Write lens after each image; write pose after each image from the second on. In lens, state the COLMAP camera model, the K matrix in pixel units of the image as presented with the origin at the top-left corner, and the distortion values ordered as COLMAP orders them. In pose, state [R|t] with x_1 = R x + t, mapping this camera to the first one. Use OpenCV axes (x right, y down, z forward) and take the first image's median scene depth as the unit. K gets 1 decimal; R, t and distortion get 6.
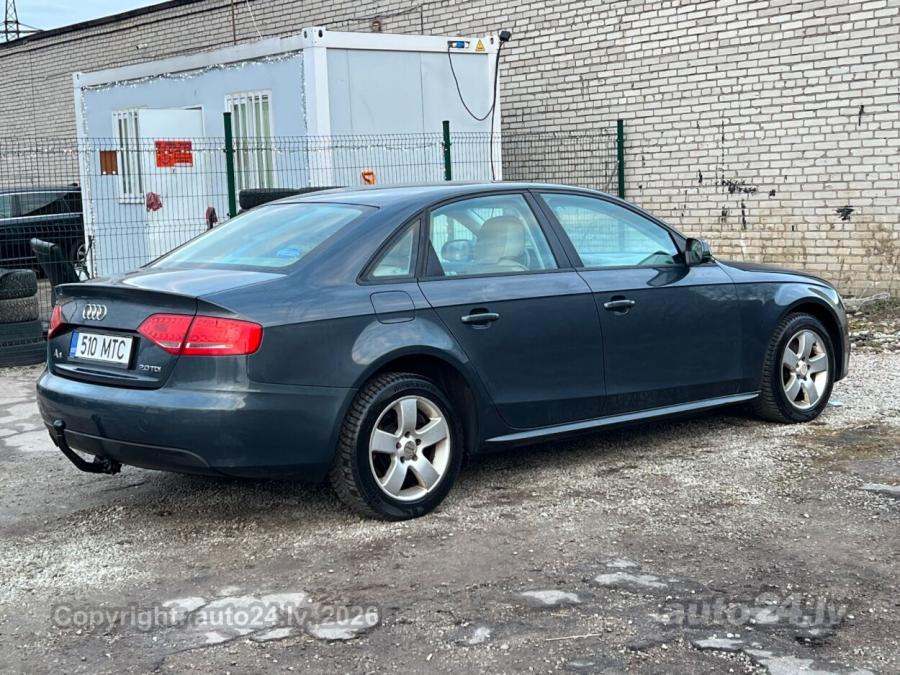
lens RADIAL K [[1337.1, 0, 446.1], [0, 1337.1, 319.2], [0, 0, 1]] dist [0.223244, -0.727682]
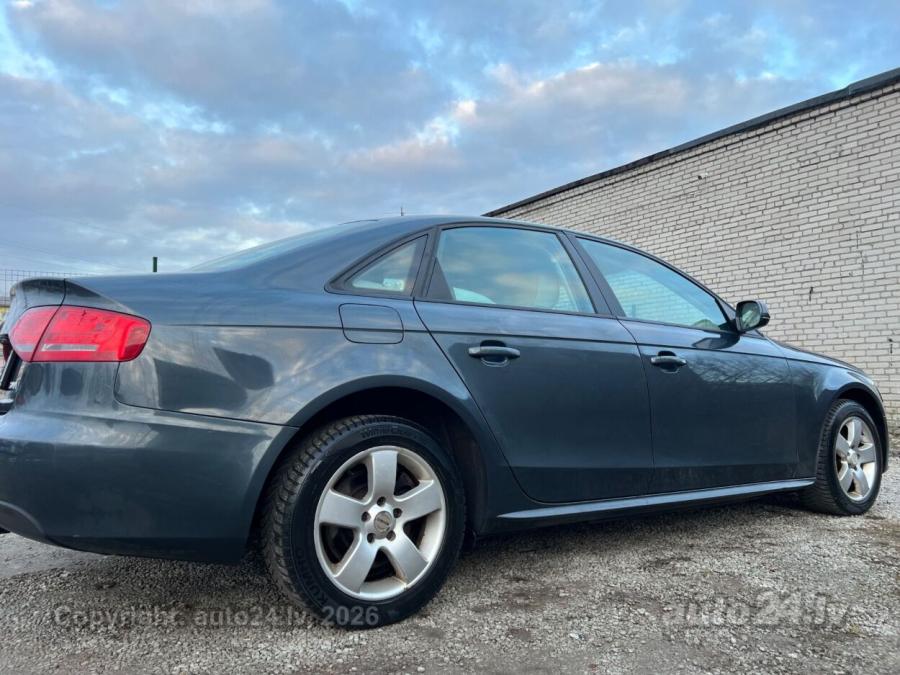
lens RADIAL K [[671.3, 0, 451.8], [0, 671.3, 331.4], [0, 0, 1]] dist [0.047481, -0.050569]
pose [[0.992062, 0.023679, -0.123496, 0.021103], [-0.044308, 0.984948, -0.167074, 0.022868], [0.117681, 0.171219, 0.978179, 0.264914]]
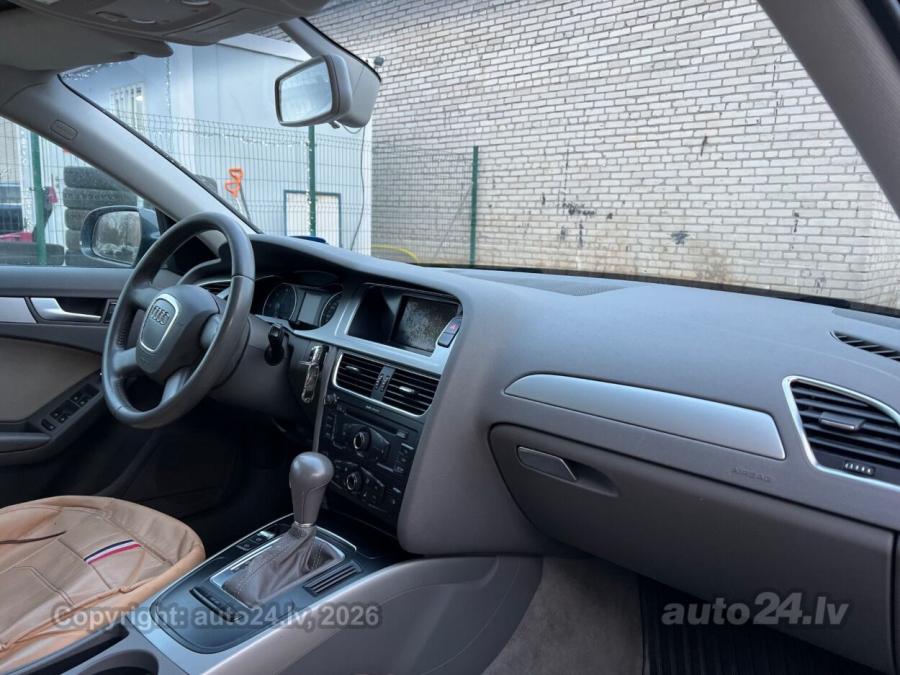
lens RADIAL K [[682.3, 0, 456.0], [0, 682.3, 325.9], [0, 0, 1]] dist [0.056880, -0.074800]
pose [[0.989905, 0.045490, 0.134236, 0.046307], [-0.052408, 0.997450, 0.048454, -0.024857], [-0.131690, -0.055000, 0.989764, 0.474333]]
